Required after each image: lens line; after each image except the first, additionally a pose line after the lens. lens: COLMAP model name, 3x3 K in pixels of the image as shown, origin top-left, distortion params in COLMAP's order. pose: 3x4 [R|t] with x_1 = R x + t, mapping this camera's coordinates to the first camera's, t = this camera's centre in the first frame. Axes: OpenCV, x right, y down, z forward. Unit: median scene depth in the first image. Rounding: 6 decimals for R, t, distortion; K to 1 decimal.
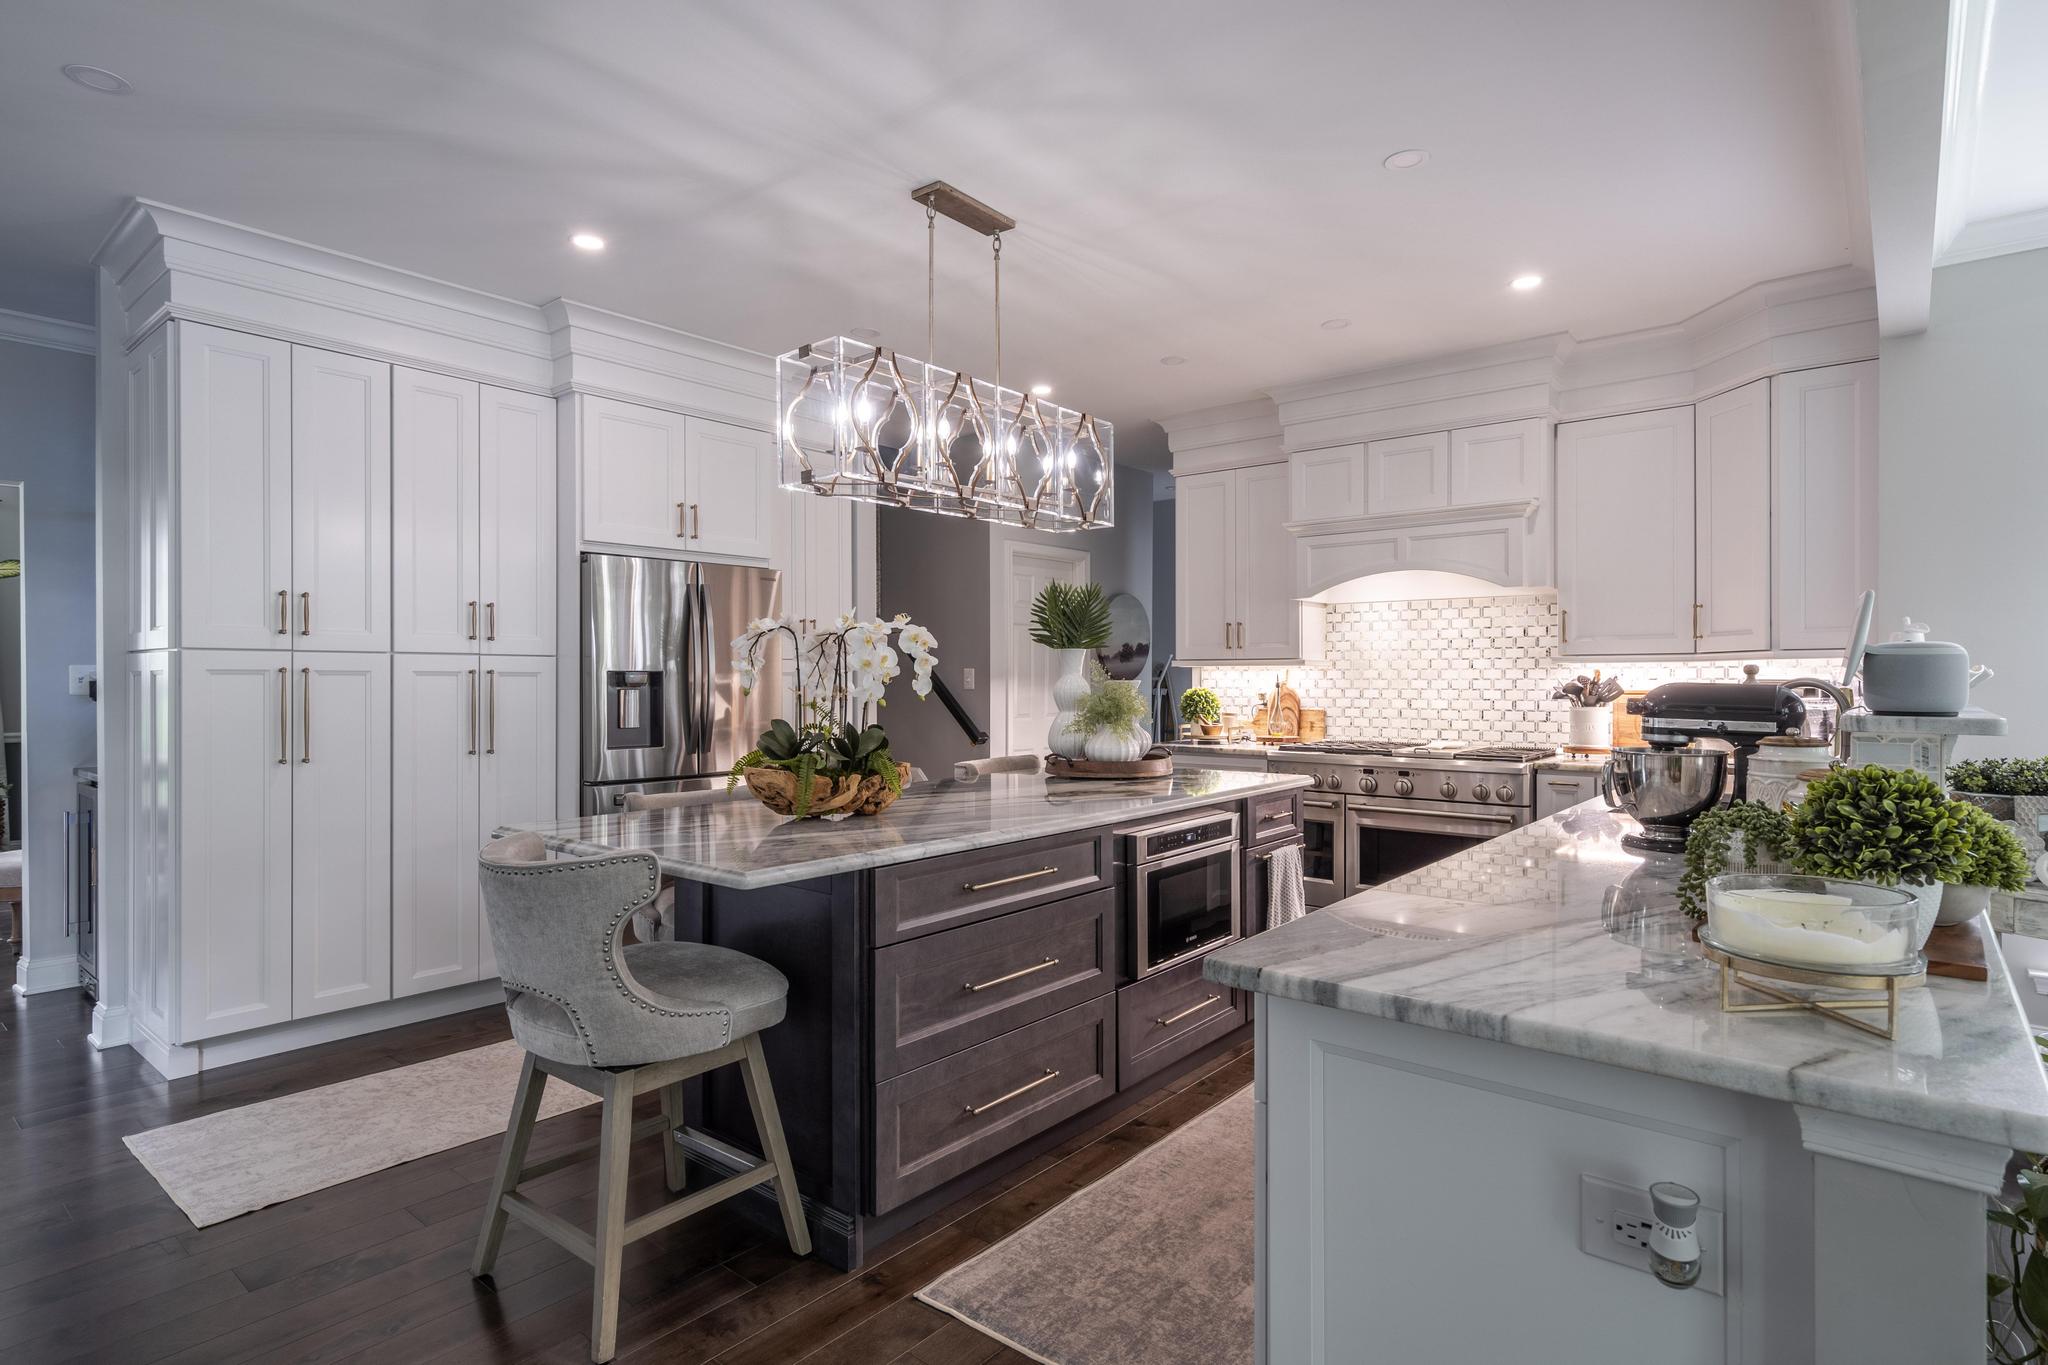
lens RADIAL K [[1055.0, 0, 1027.1], [0, 1055.0, 678.0], [0, 0, 1]] dist [0.000749, 0.000231]
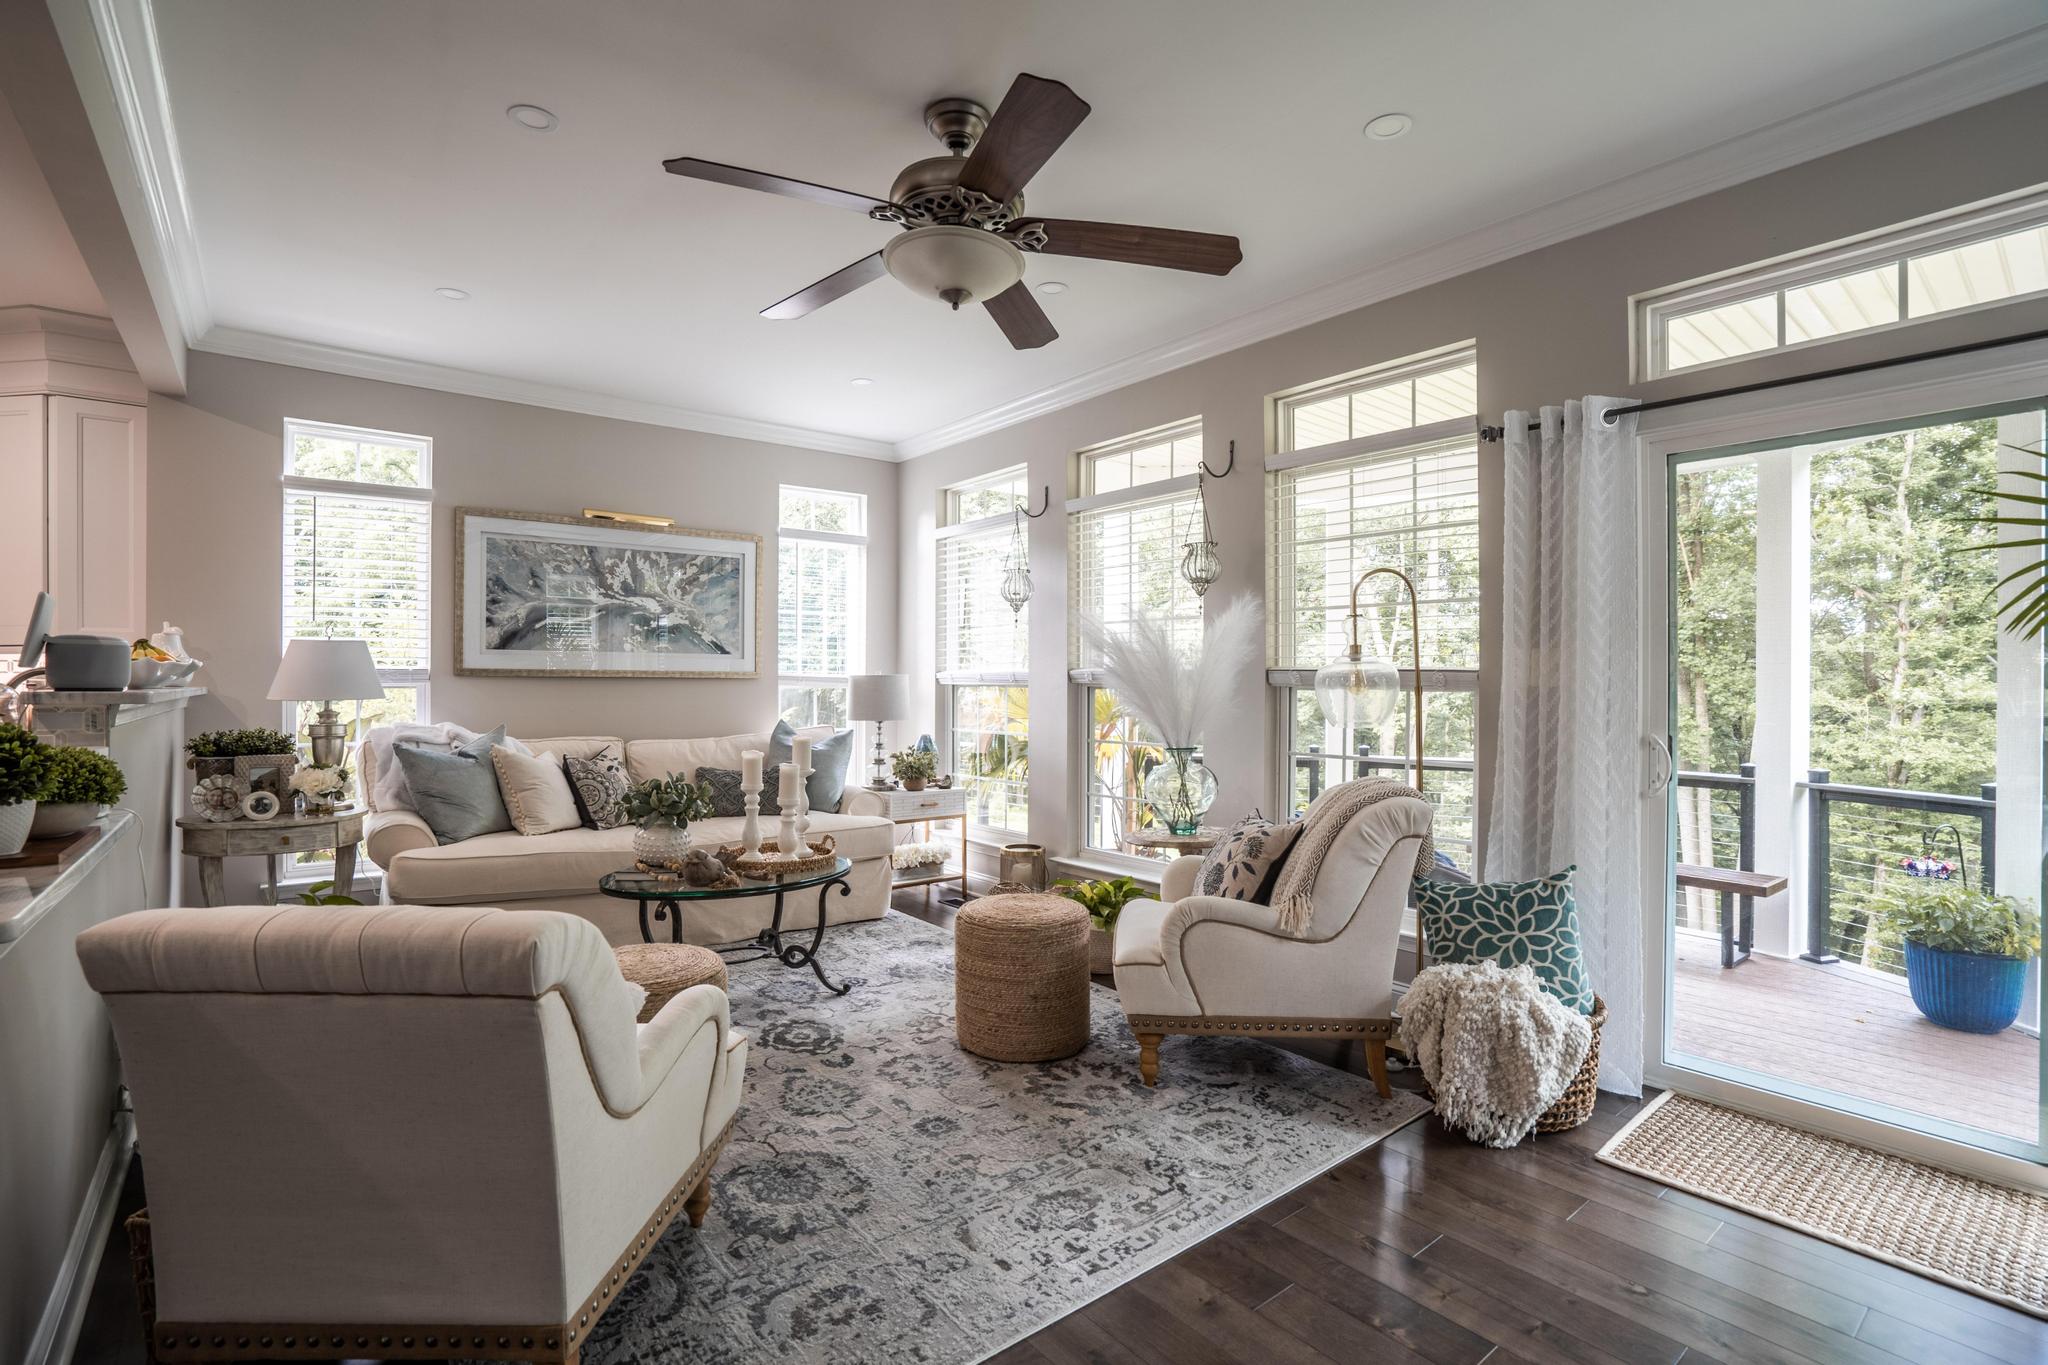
lens RADIAL K [[950.6, 0, 1017.4], [0, 950.6, 685.6], [0, 0, 1]] dist [-0.058978, 0.025262]
pose [[0.207308, -0.000317, 0.978276, -0.015331], [-0.002038, 0.999998, 0.000755, 0.012420], [-0.978274, -0.002150, 0.207306, -0.173133]]
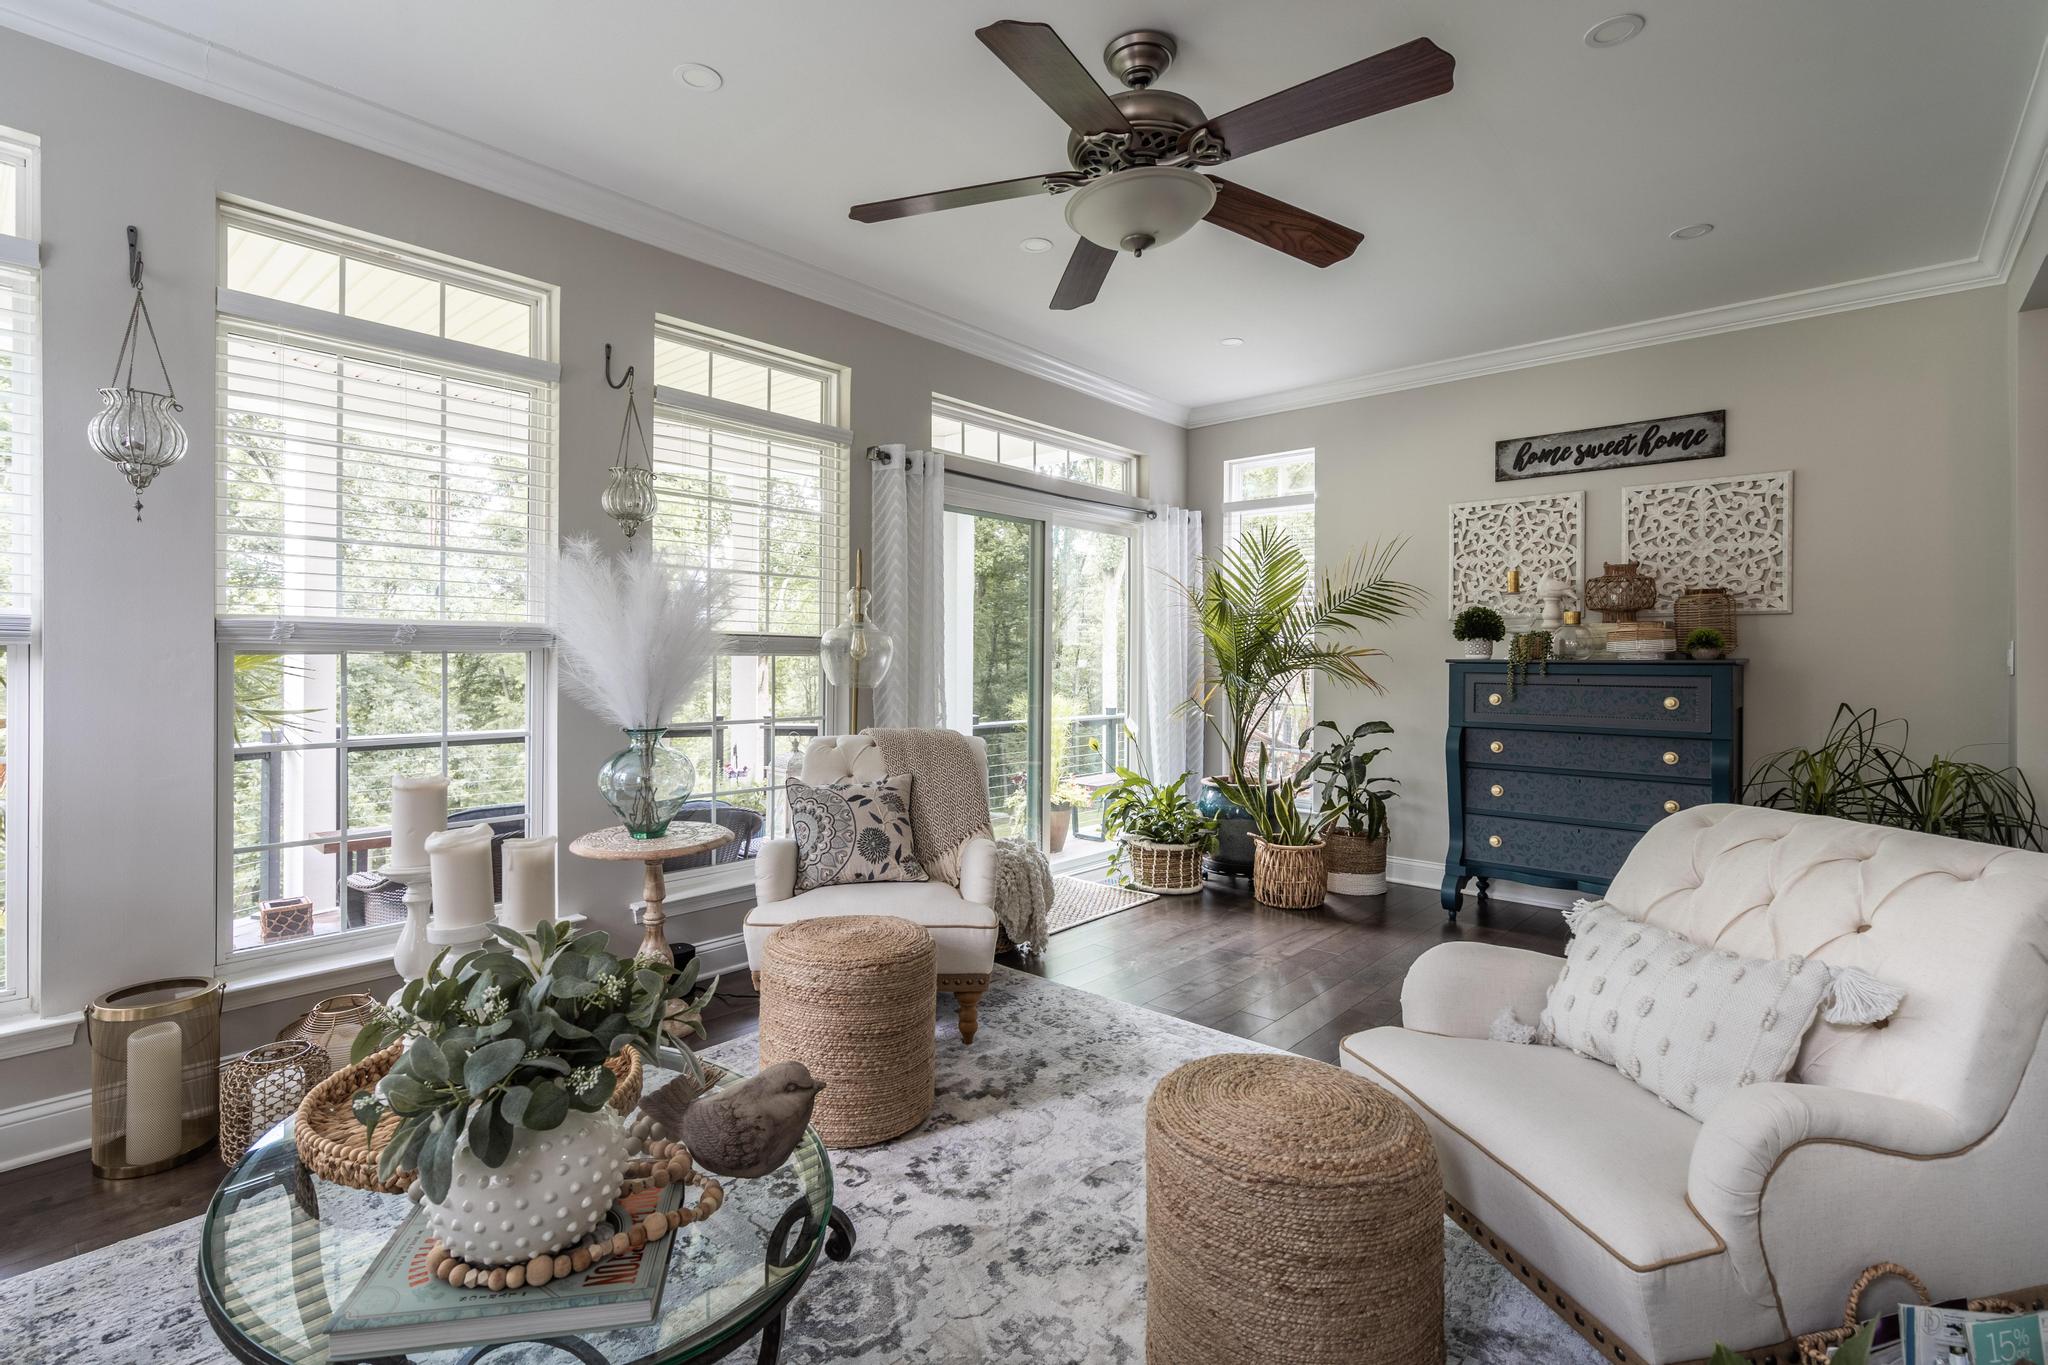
lens RADIAL K [[957.3, 0, 966.1], [0, 957.3, 655.6], [0, 0, 1]] dist [-0.000358, 0.000107]
pose [[-0.997191, -0.001585, 0.074879, 0.628876], [-0.001753, 0.999996, -0.002178, 0.019781], [-0.074876, -0.002303, -0.997190, 0.584207]]
